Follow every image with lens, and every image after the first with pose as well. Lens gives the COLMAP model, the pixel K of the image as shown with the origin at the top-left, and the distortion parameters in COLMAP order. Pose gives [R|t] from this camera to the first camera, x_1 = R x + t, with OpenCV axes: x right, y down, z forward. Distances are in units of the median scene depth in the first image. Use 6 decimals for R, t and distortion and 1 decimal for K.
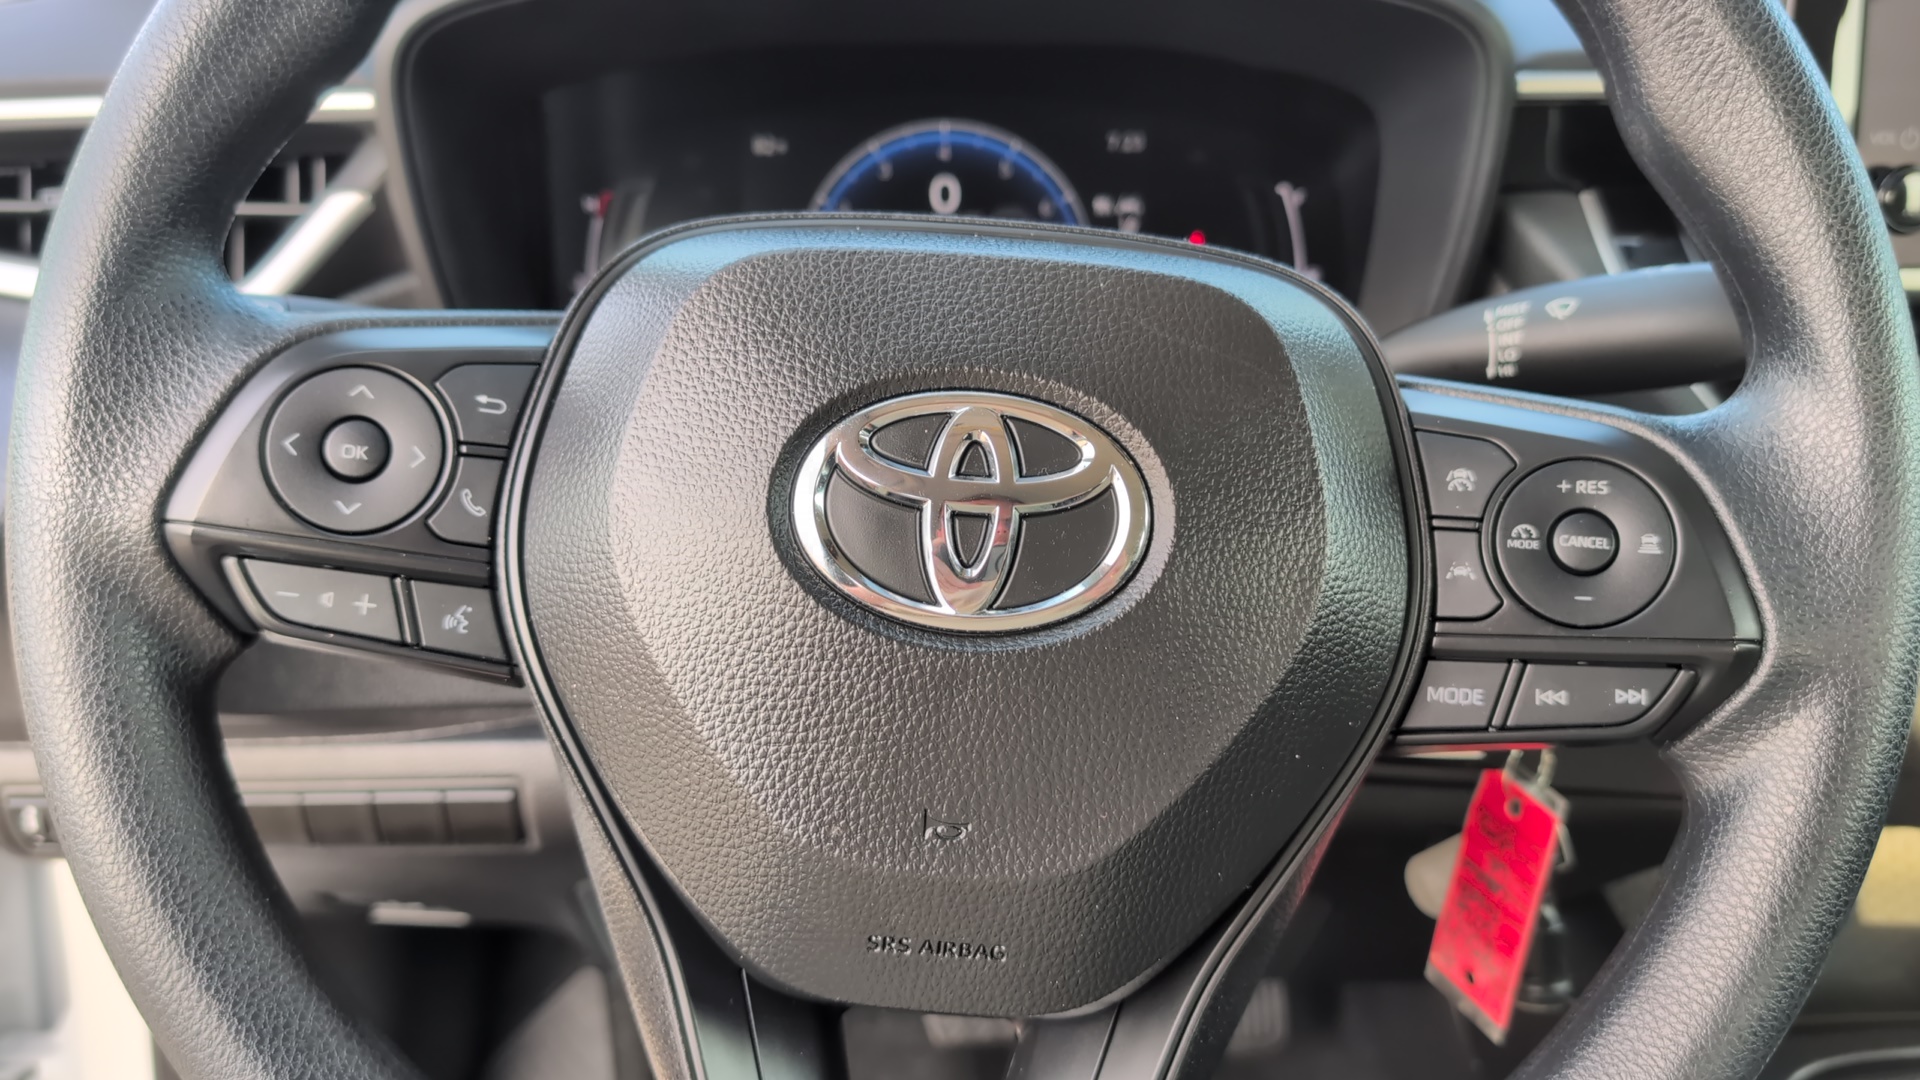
lens RADIAL K [[1600.1, 0, 966.8], [0, 1600.1, 547.1], [0, 0, 1]] dist [0.031030, -0.042903]
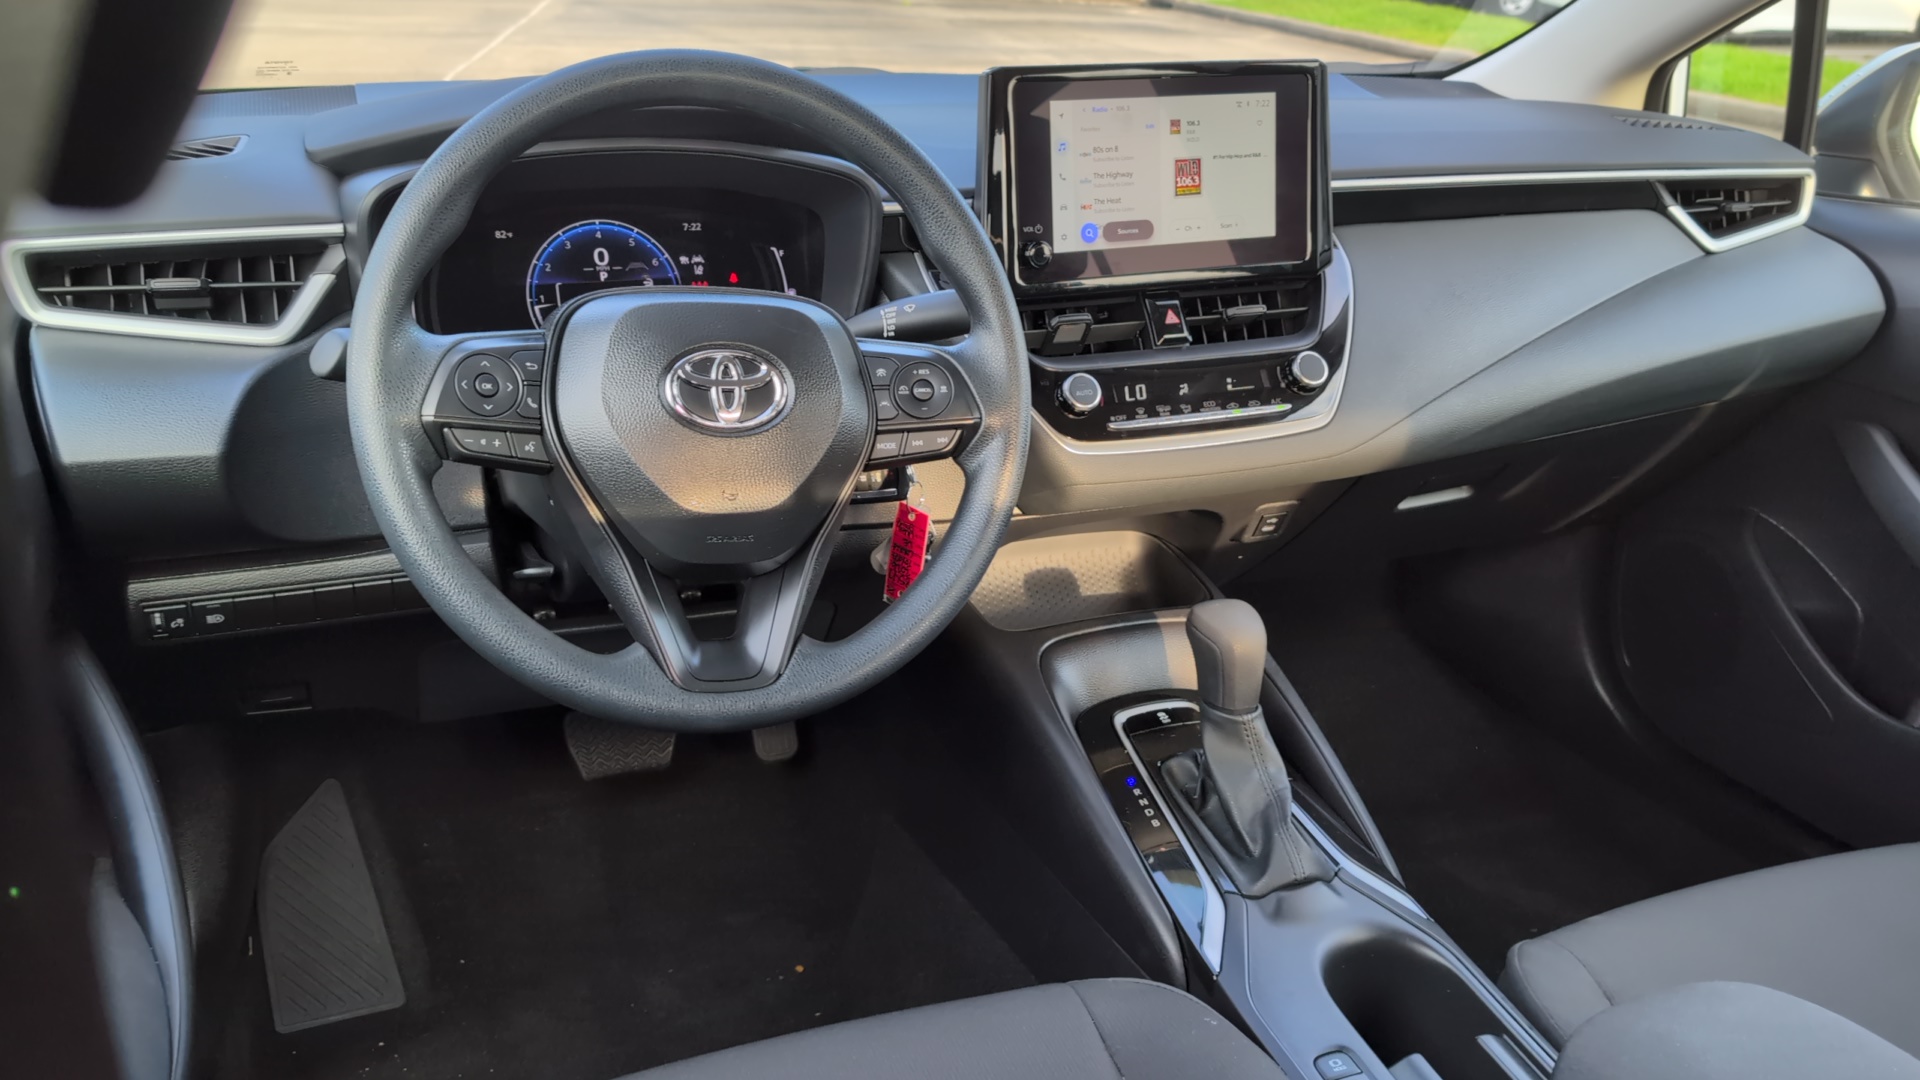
lens RADIAL K [[1600.1, 0, 966.8], [0, 1600.1, 547.1], [0, 0, 1]] dist [0.031030, -0.042903]
pose [[0.928251, -0.101070, 0.357959, -0.599496], [0.096830, 0.994855, 0.029799, 0.197147], [-0.359129, 0.007001, 0.933262, -1.704649]]
